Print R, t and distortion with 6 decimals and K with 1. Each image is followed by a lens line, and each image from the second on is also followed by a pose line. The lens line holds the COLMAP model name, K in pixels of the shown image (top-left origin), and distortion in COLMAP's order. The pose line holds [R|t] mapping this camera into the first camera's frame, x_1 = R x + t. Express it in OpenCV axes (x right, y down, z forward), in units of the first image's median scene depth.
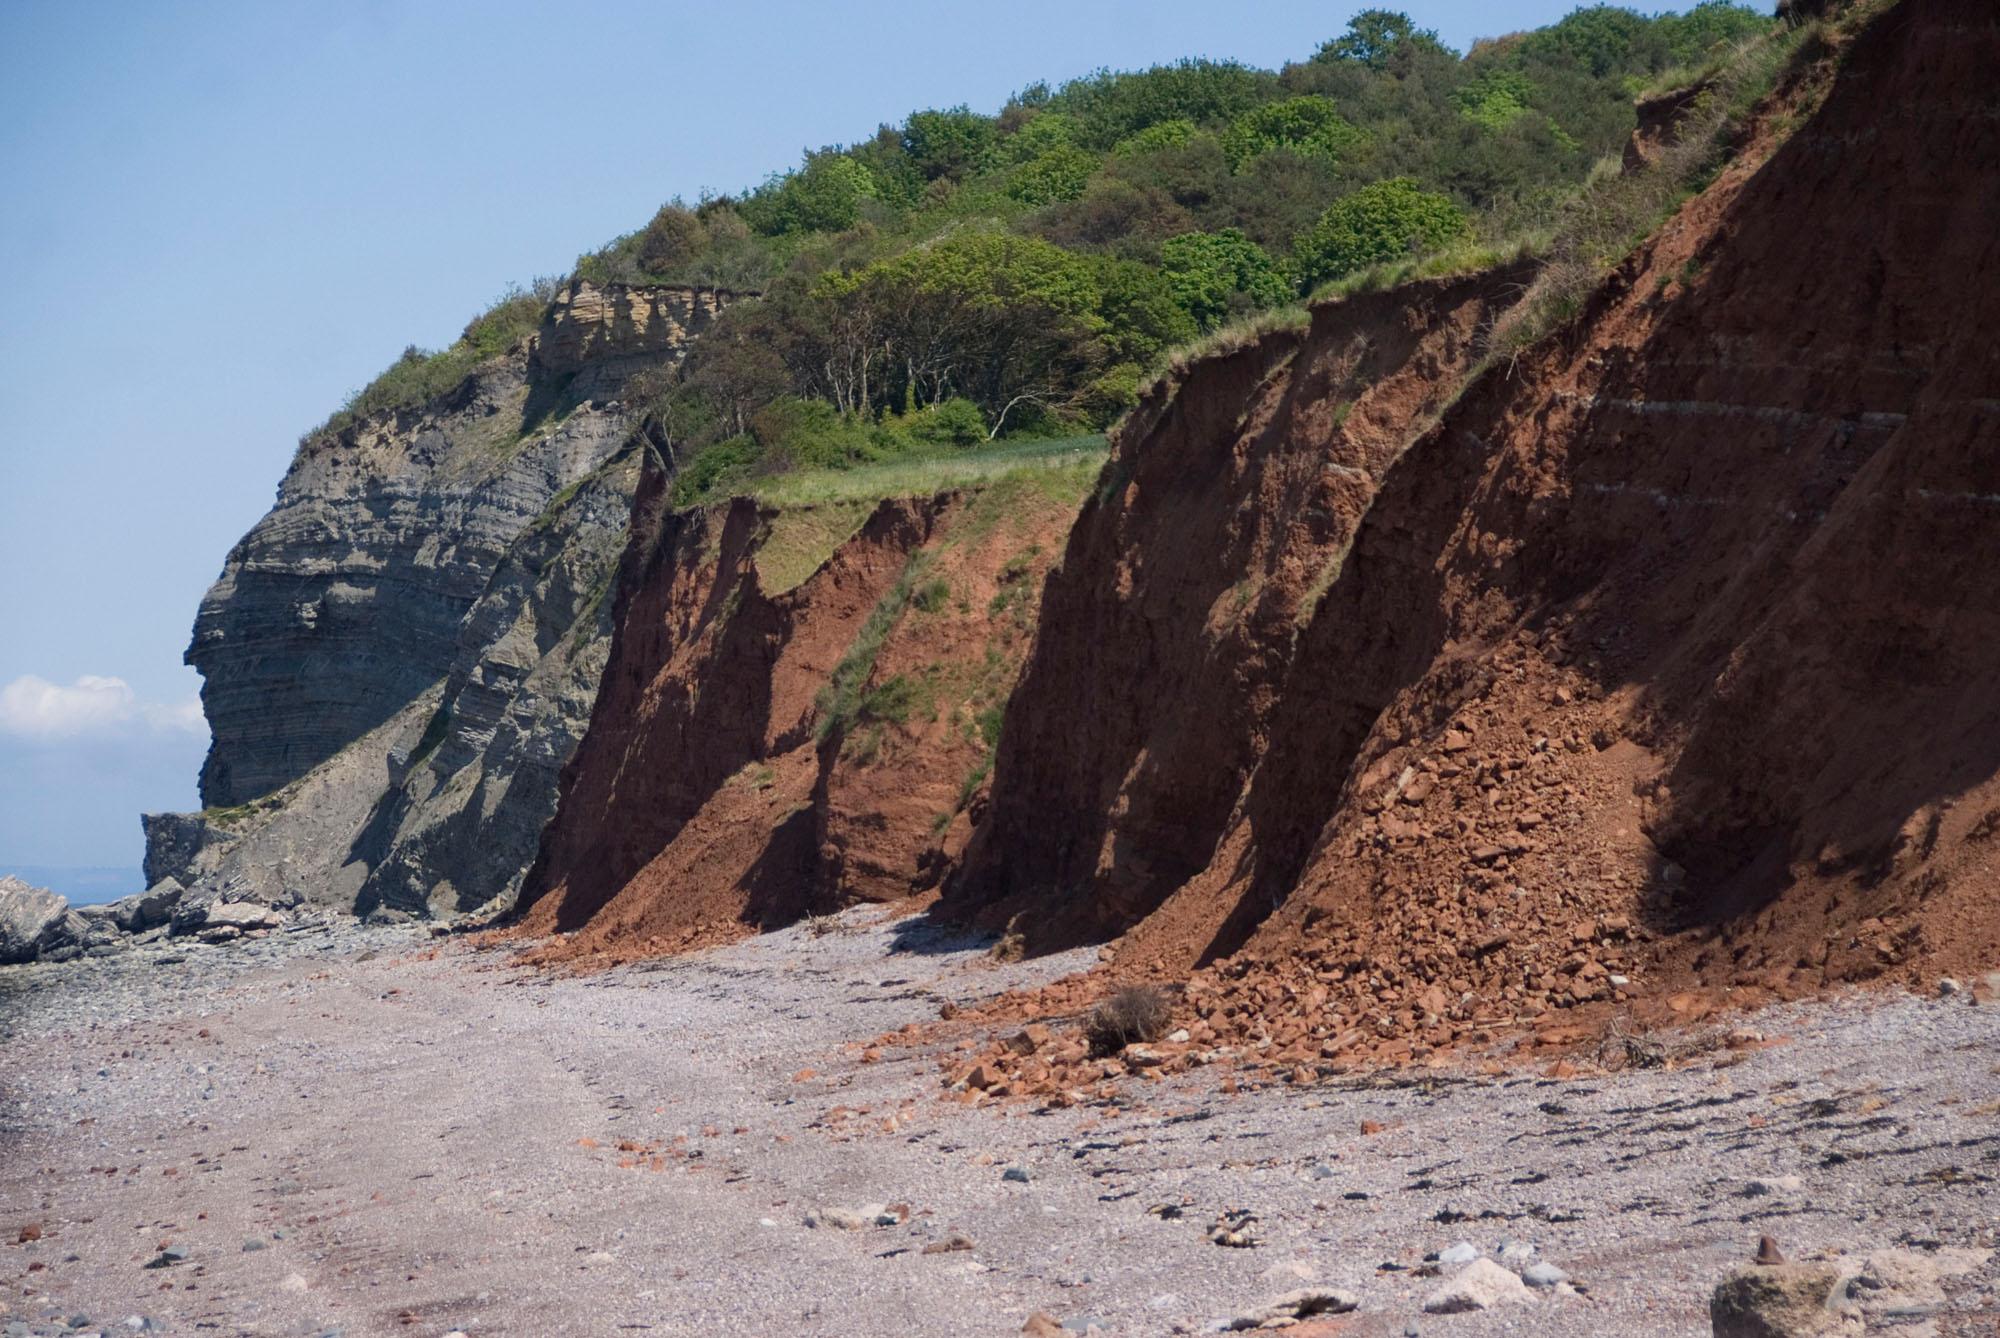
lens RADIAL K [[8267.1, 0, 999.5], [0, 8267.1, 670.1], [0, 0, 1]] dist [-0.047283, 0.000000]
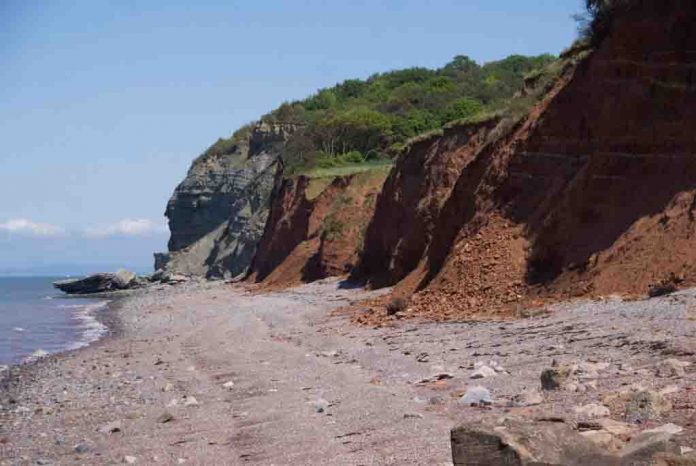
lens RADIAL K [[516.0, 0, 348.0], [0, 516.0, 237.9], [0, 0, 1]] dist [0.038581, 0.000768]
pose [[0.999452, 0.006324, -0.032494, -0.000314], [-0.005477, 0.999644, 0.026099, 0.002875], [0.032648, -0.025907, 0.999131, 0.747460]]
